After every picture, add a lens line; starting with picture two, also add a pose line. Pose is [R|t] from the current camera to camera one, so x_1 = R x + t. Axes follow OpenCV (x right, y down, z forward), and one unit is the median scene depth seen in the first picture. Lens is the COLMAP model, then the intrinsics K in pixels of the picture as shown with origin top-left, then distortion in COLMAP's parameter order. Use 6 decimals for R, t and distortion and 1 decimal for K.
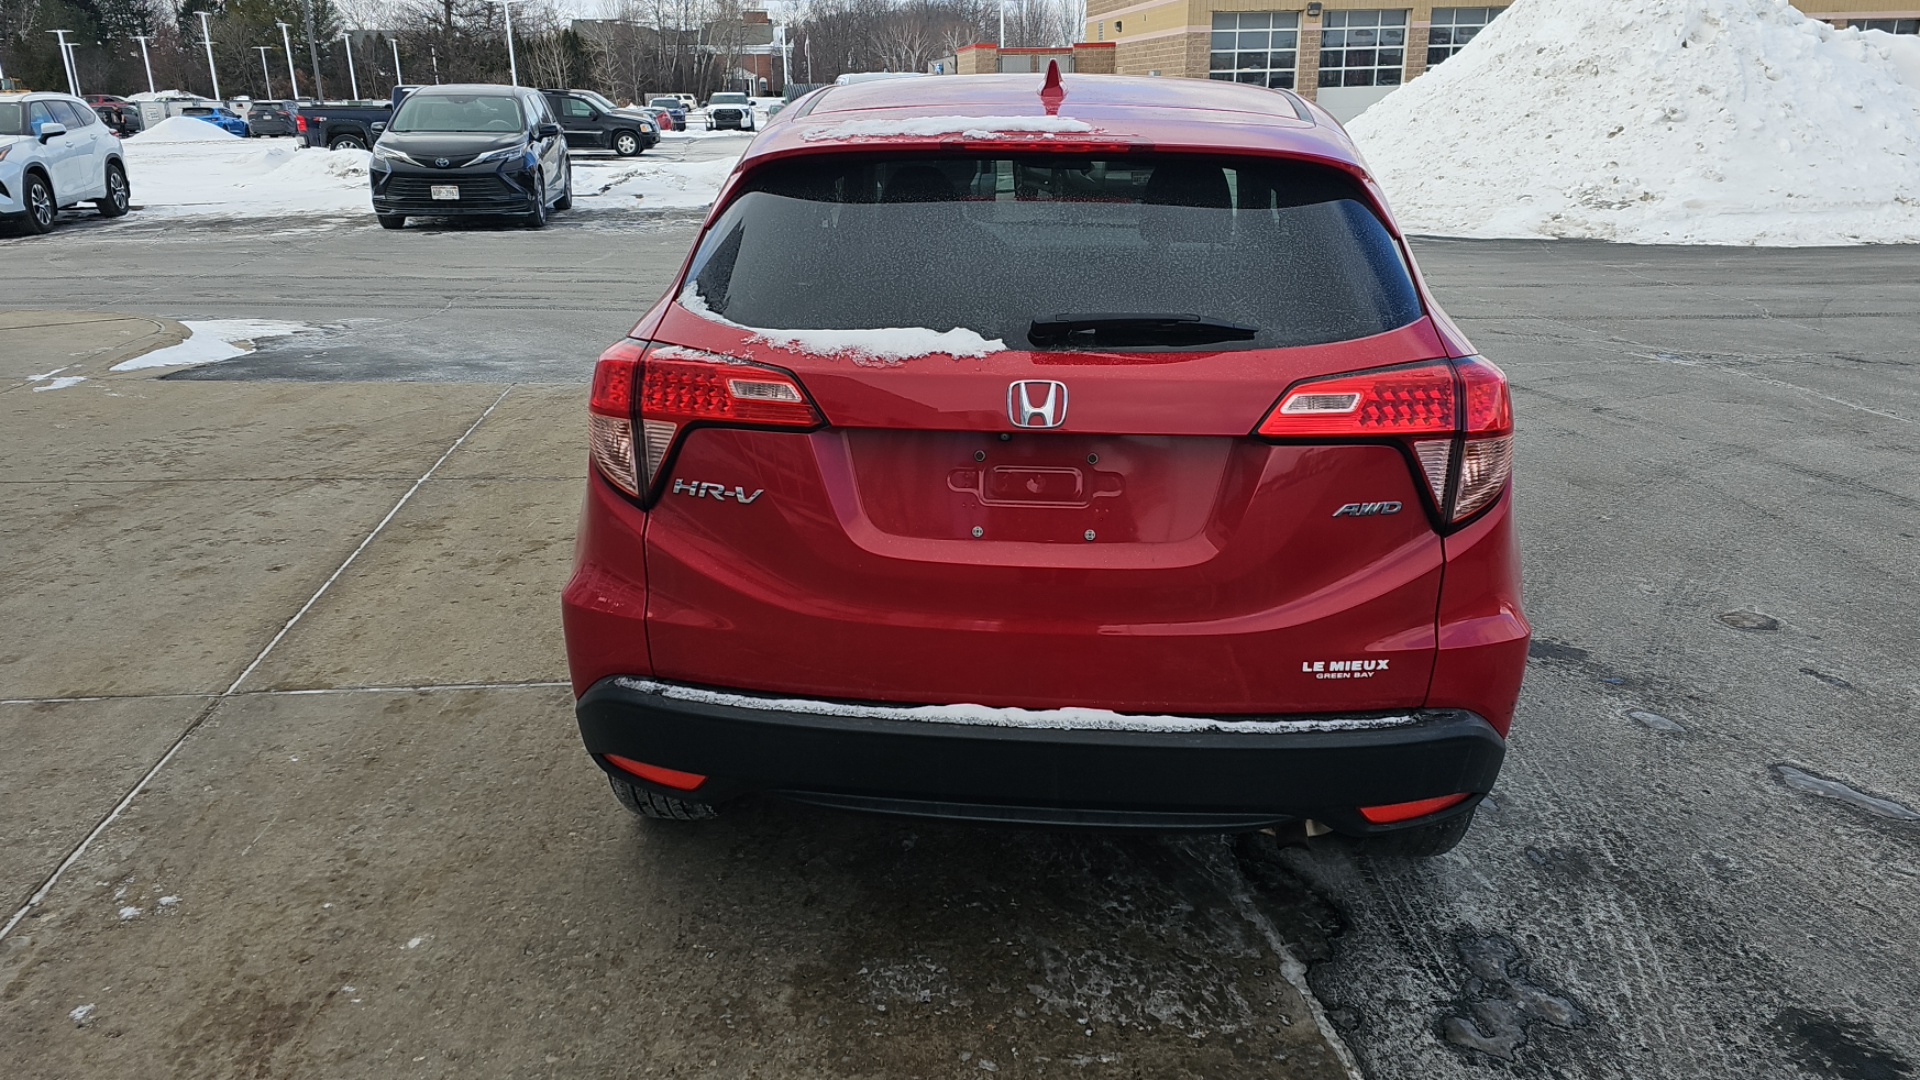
lens RADIAL K [[1346.9, 0, 964.2], [0, 1346.9, 507.7], [0, 0, 1]] dist [0.082803, -0.066573]
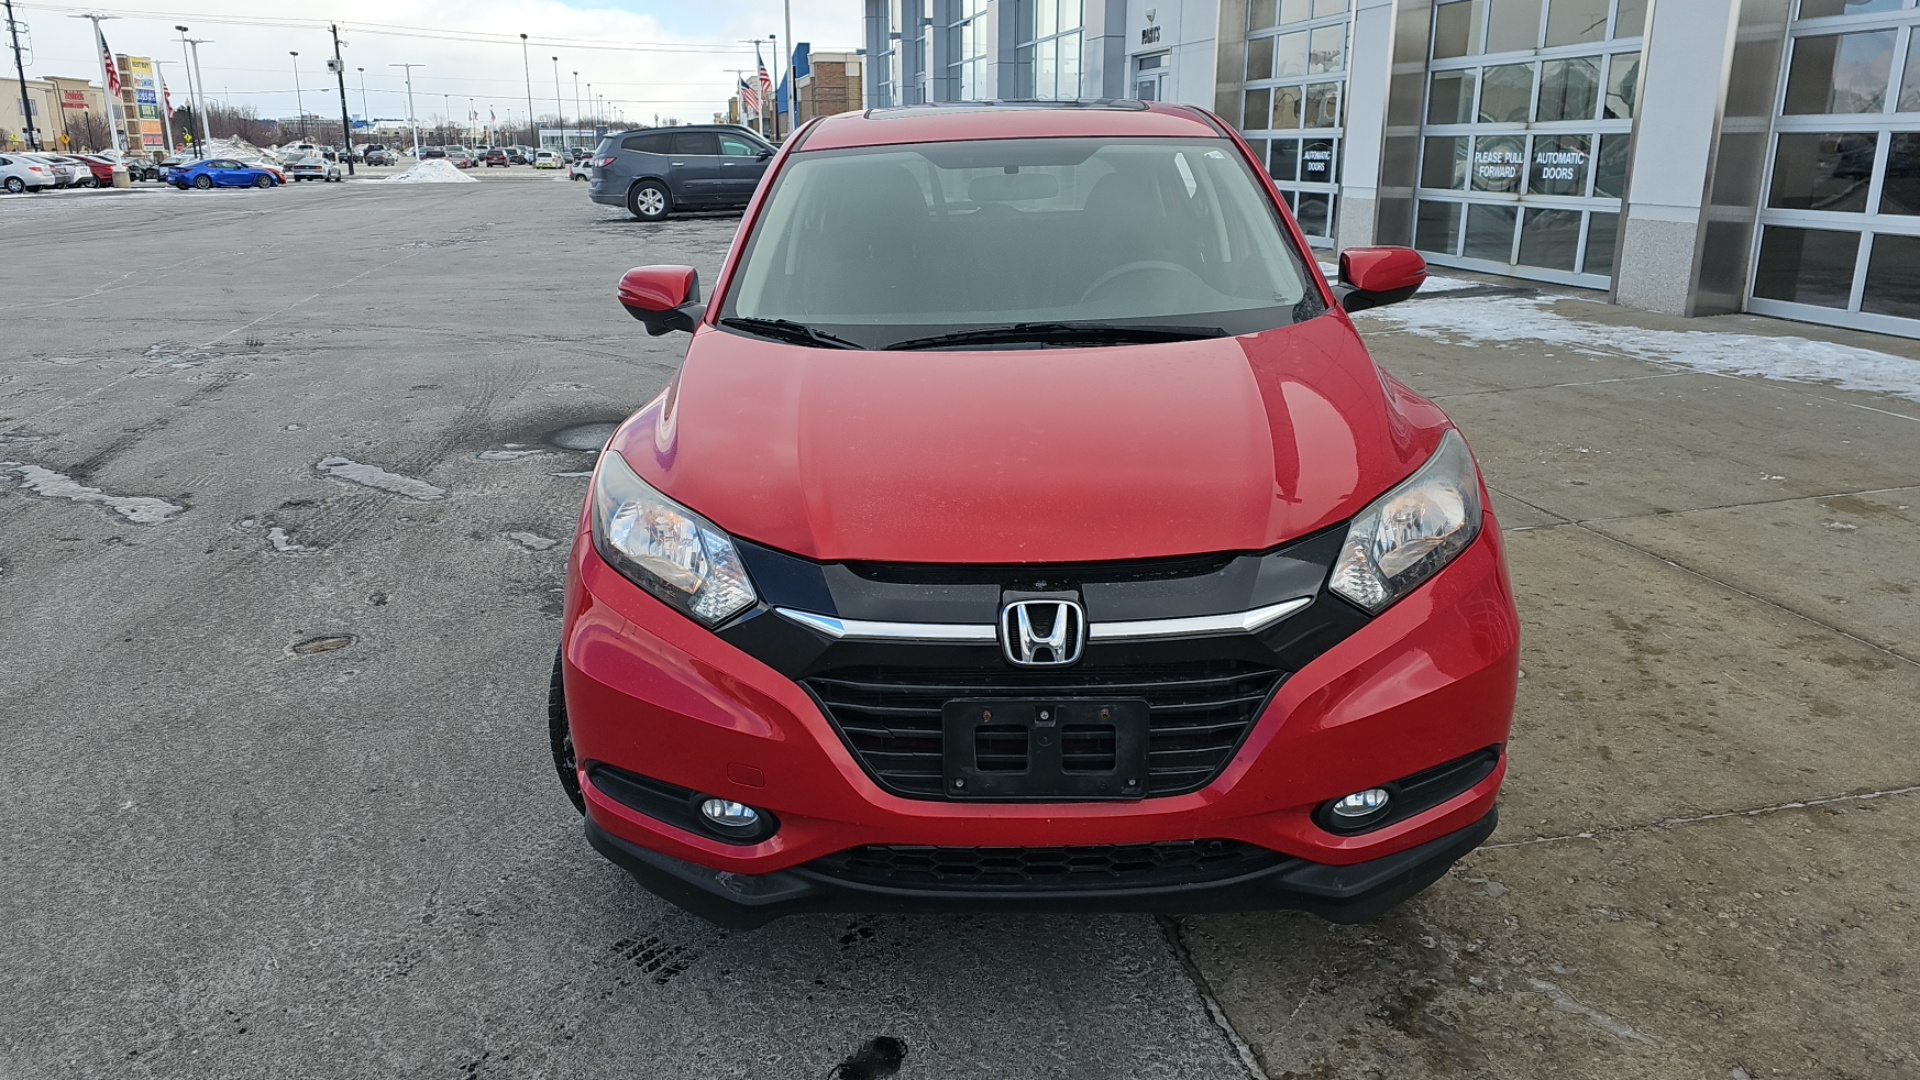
lens RADIAL K [[1385.7, 0, 955.5], [0, 1385.7, 533.9], [0, 0, 1]] dist [0.085001, -0.065653]
pose [[-0.997556, 0.034886, -0.060533, 0.272535], [-0.003176, 0.842877, 0.538097, -0.895938], [0.069794, 0.536974, -0.840706, 3.053019]]
